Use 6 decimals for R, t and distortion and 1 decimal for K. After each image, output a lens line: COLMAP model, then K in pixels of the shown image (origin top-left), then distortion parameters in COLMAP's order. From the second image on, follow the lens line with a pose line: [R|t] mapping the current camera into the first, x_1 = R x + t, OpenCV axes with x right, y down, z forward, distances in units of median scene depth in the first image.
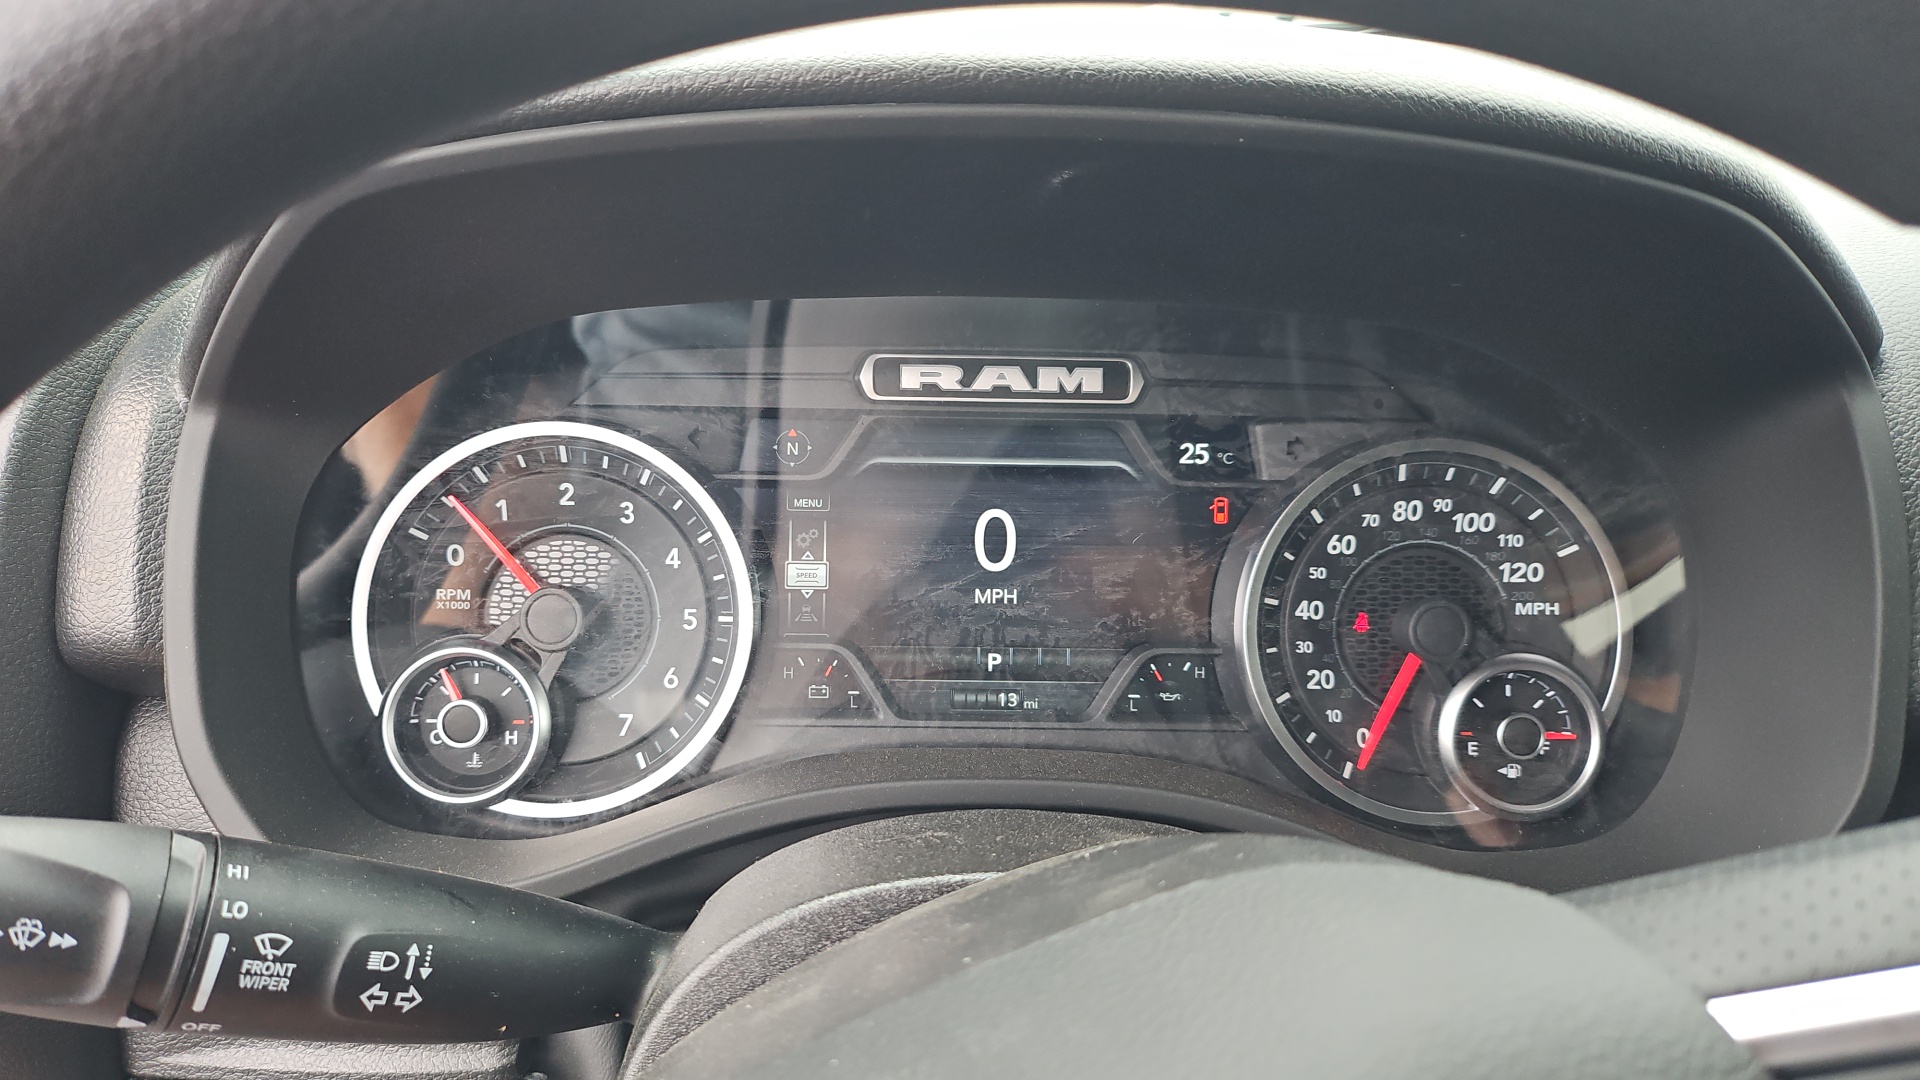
lens RADIAL K [[1344.2, 0, 960.0], [0, 1344.2, 540.0], [0, 0, 1]] dist [0.027278, -0.061427]
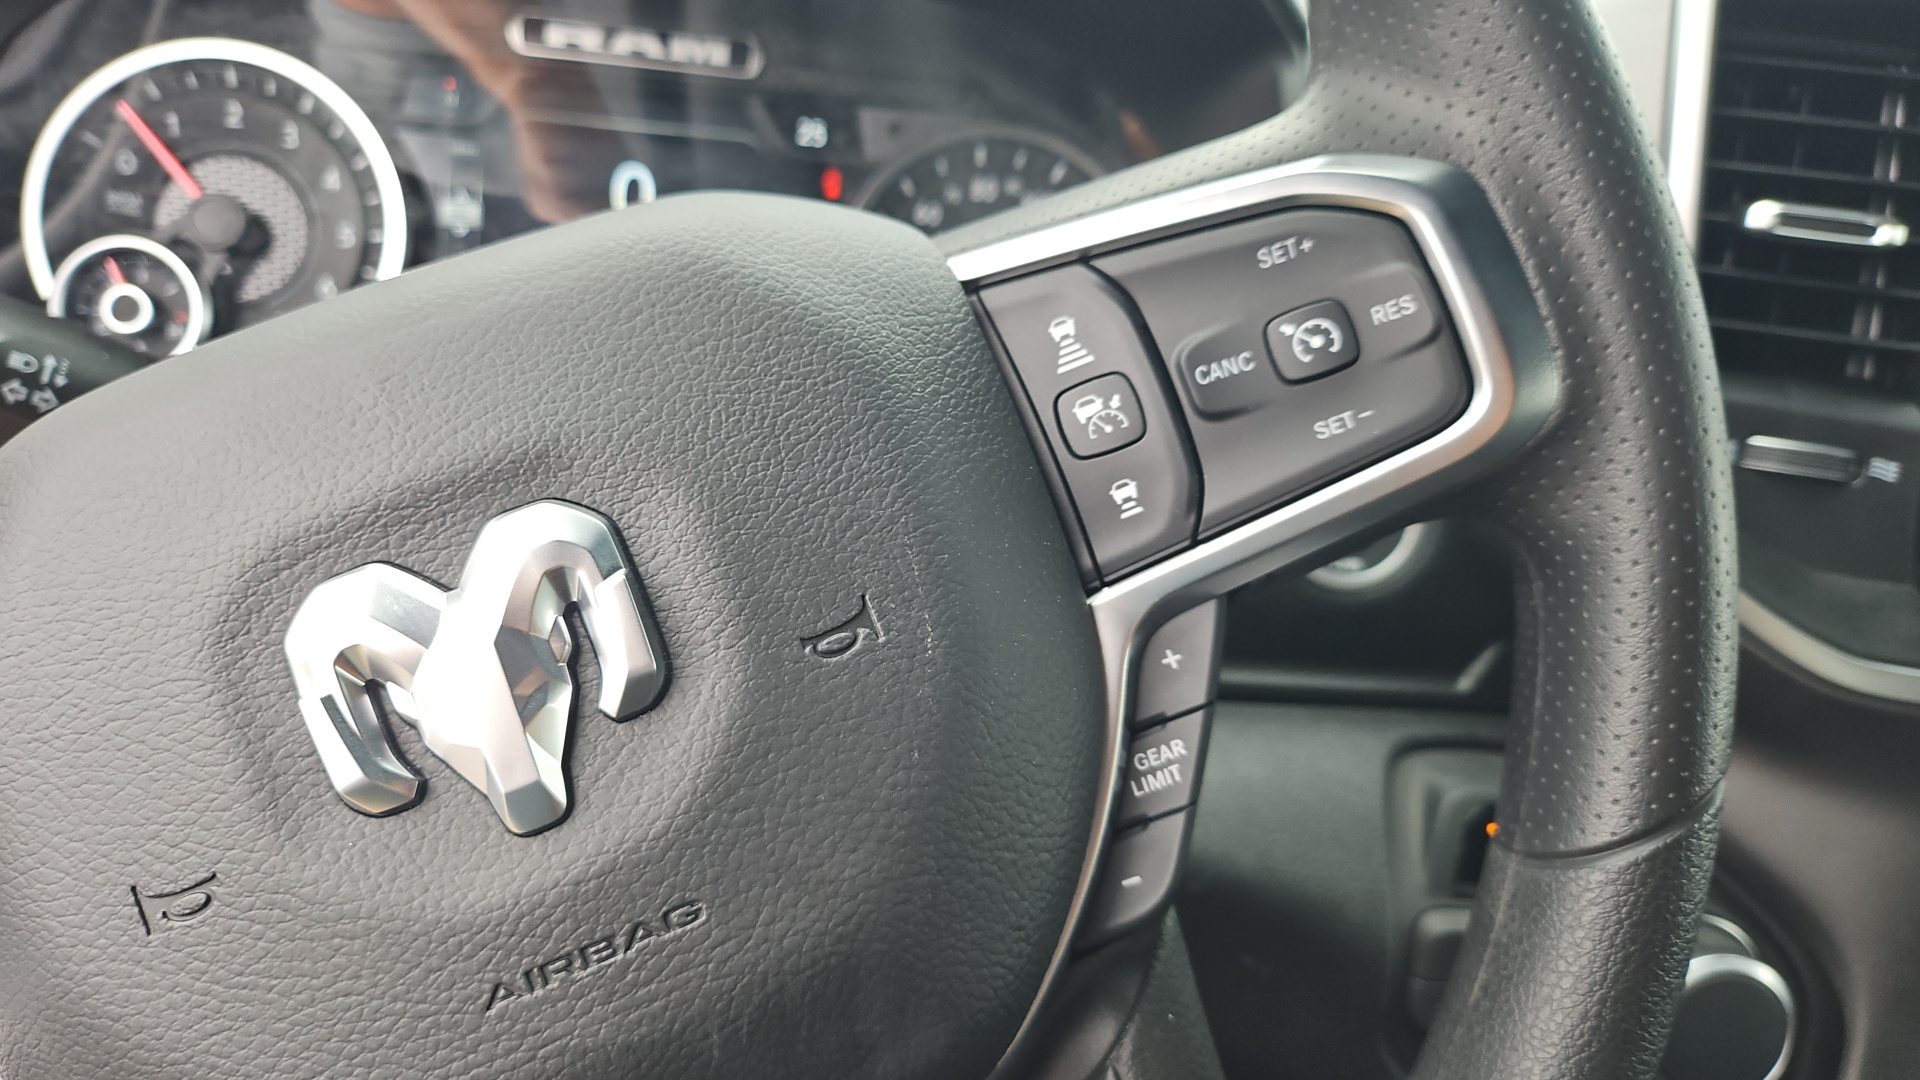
lens RADIAL K [[1344.2, 0, 960.0], [0, 1344.2, 540.0], [0, 0, 1]] dist [0.027278, -0.061427]
pose [[0.989479, 0.022913, 0.142851, 0.157792], [-0.028775, 0.998821, 0.039107, 0.263419], [-0.141787, -0.042806, 0.988971, -0.213199]]
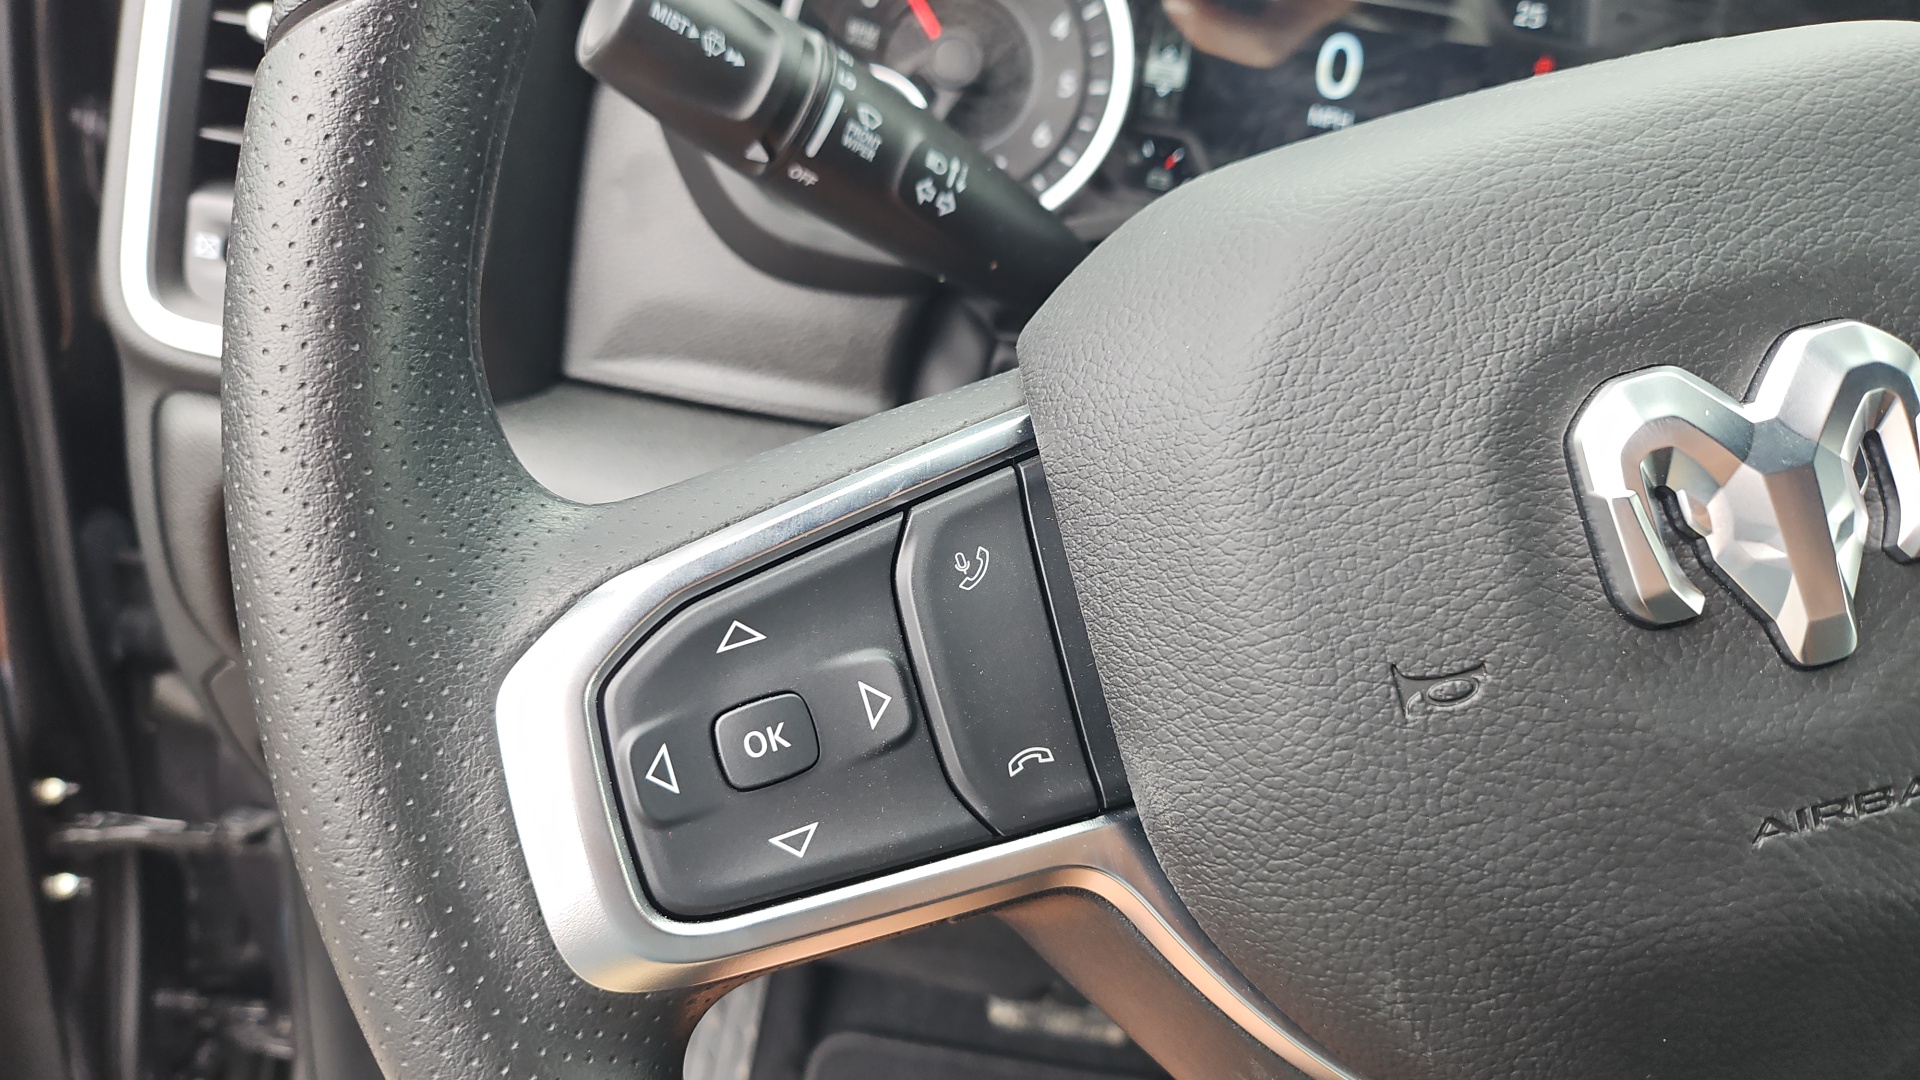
lens RADIAL K [[1344.2, 0, 960.0], [0, 1344.2, 540.0], [0, 0, 1]] dist [0.027278, -0.061427]
pose [[0.990123, 0.139357, -0.015344, -0.222868], [-0.137177, 0.985563, 0.099235, 0.346819], [0.028952, -0.096150, 0.994946, -0.173682]]
